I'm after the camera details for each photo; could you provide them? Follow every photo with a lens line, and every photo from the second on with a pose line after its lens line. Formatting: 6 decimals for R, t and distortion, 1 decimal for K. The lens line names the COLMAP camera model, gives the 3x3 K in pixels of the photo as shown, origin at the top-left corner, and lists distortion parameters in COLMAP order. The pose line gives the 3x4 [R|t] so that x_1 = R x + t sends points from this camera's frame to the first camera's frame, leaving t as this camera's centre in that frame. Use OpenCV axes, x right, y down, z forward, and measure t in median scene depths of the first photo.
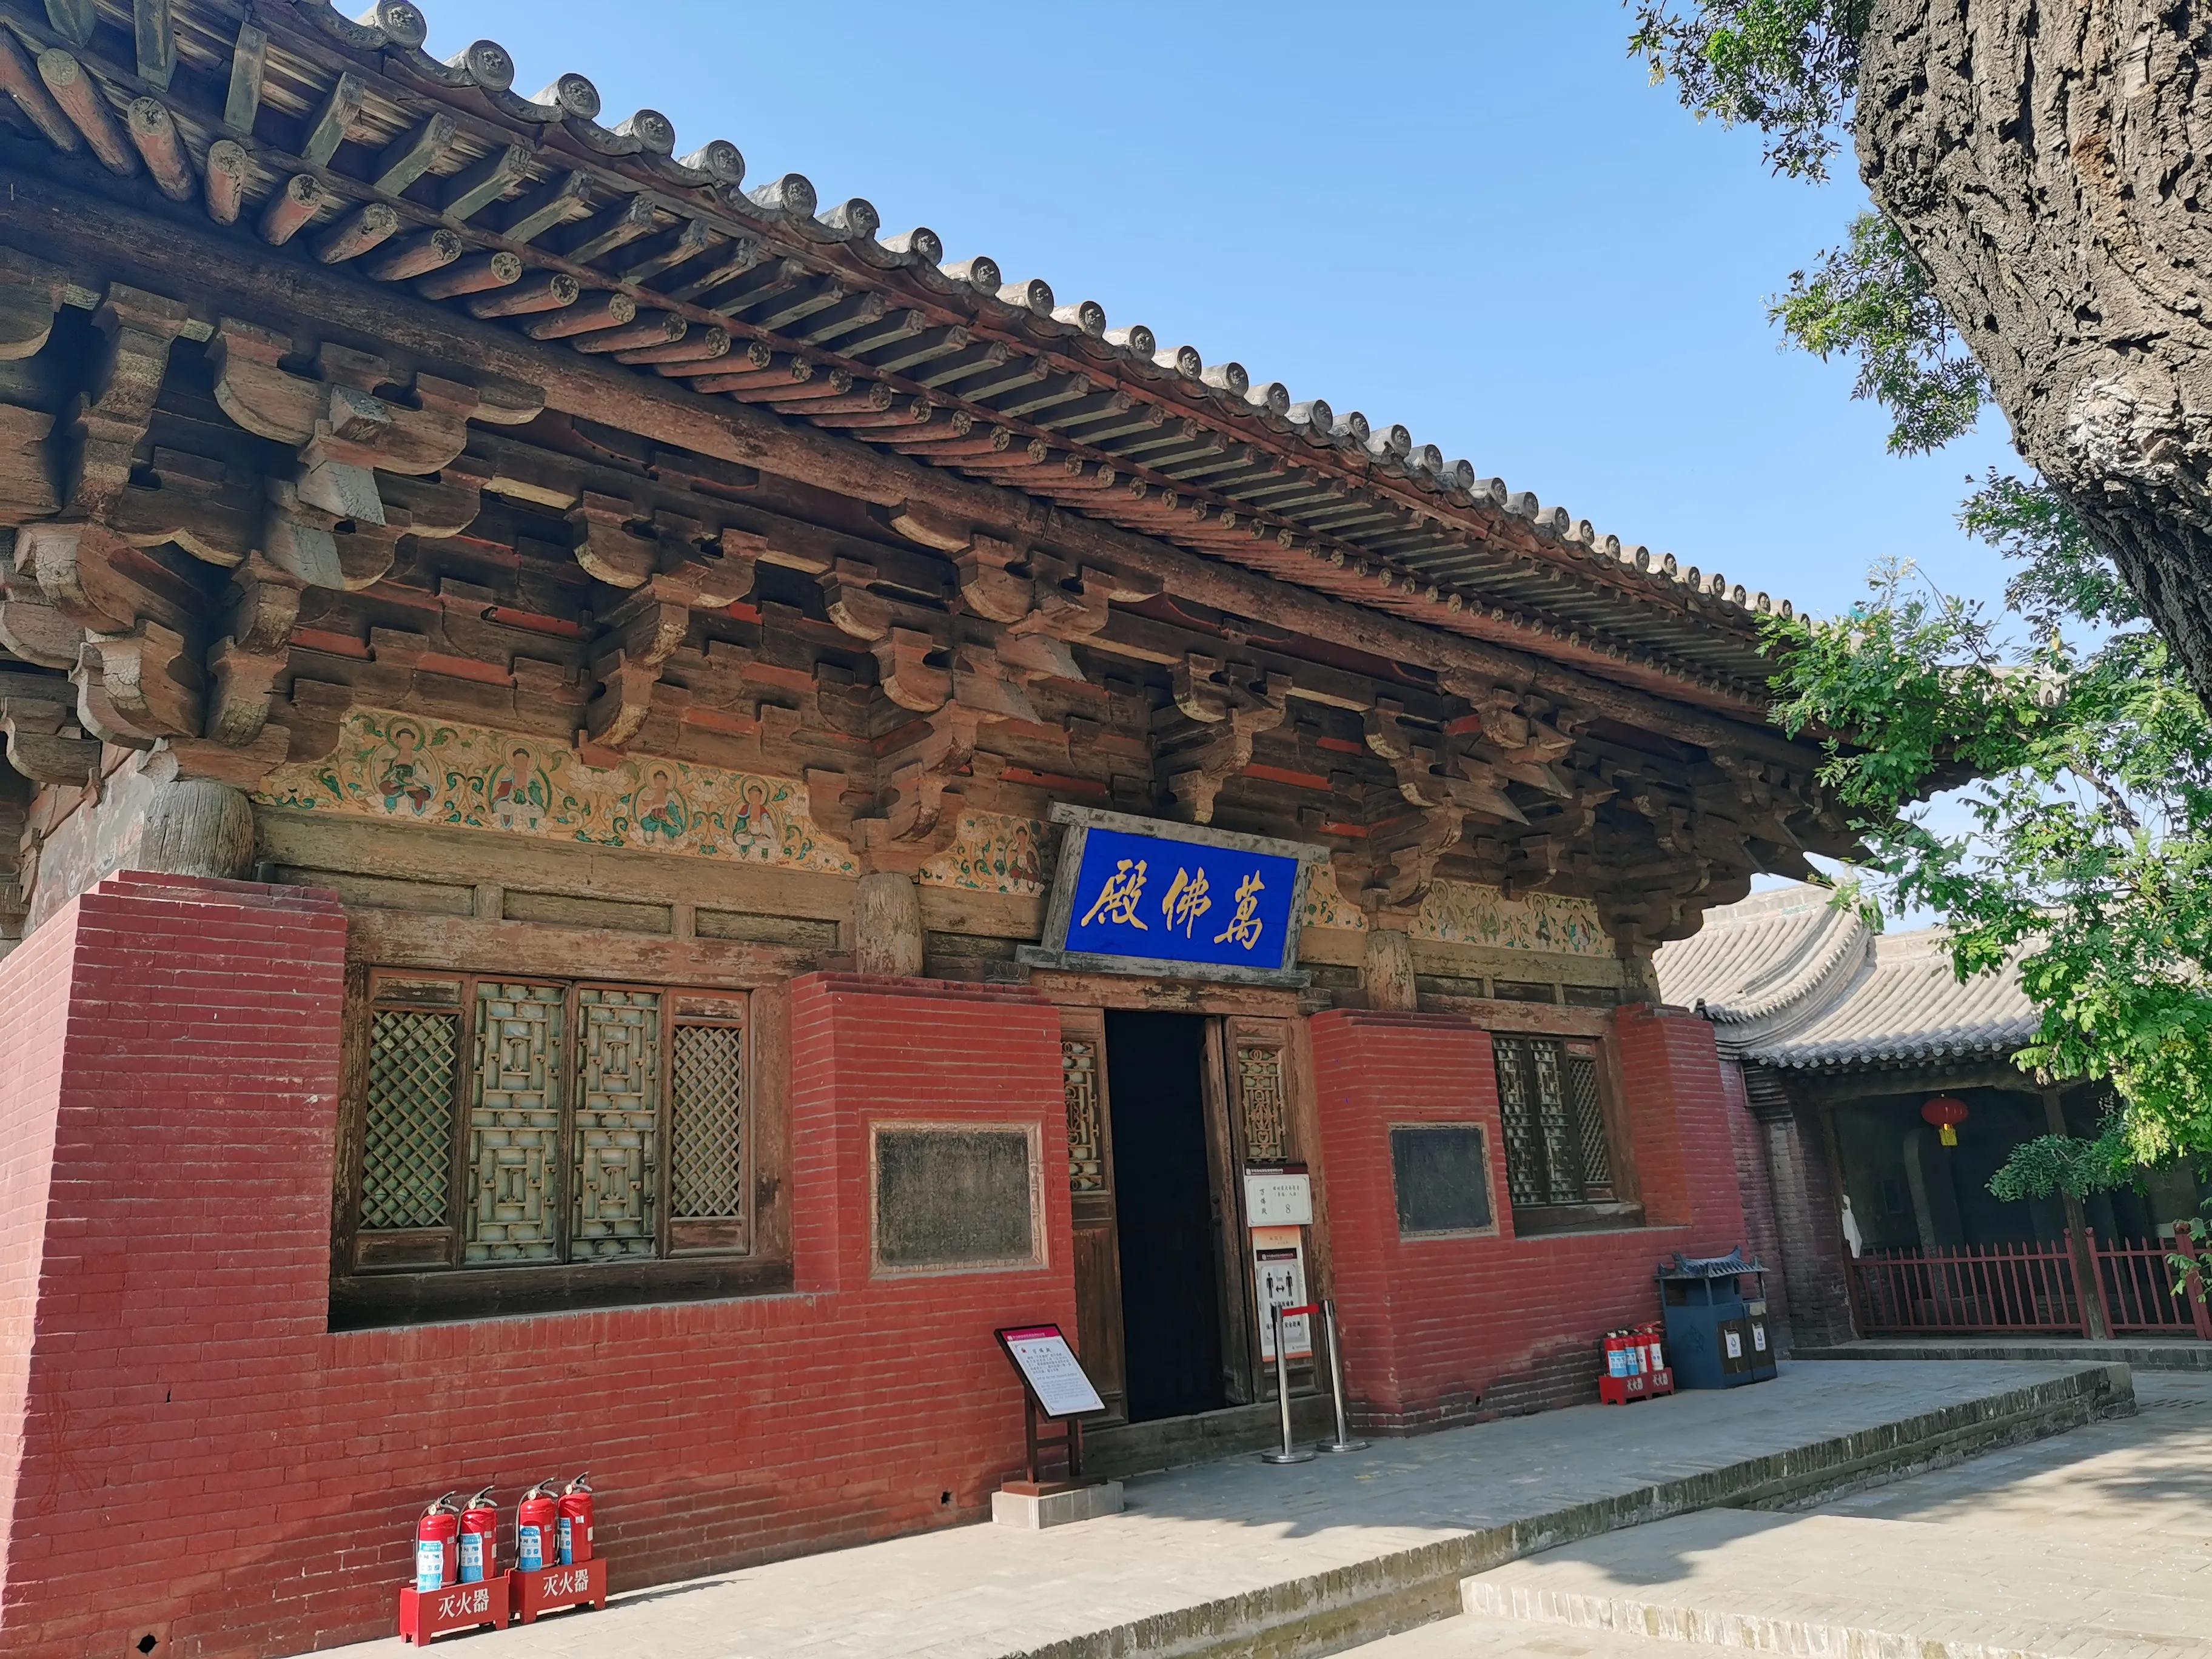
lens RADIAL K [[1682.0, 0, 1102.8], [0, 1682.0, 837.9], [0, 0, 1]] dist [0.037822, -0.045606]
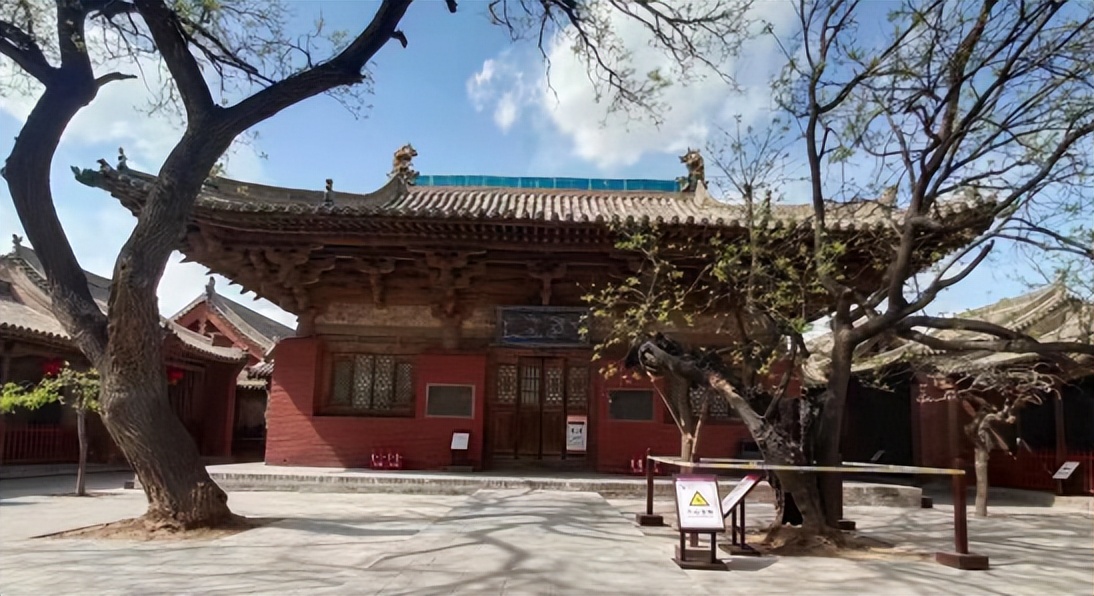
lens RADIAL K [[598.4, 0, 547.8], [0, 598.4, 381.7], [0, 0, 1]] dist [-0.037166, 0.000179]
pose [[0.751969, 0.012724, -0.659076, 1.106776], [0.087072, 0.989136, 0.118440, 0.003367], [0.653423, -0.146450, 0.742692, 0.026999]]
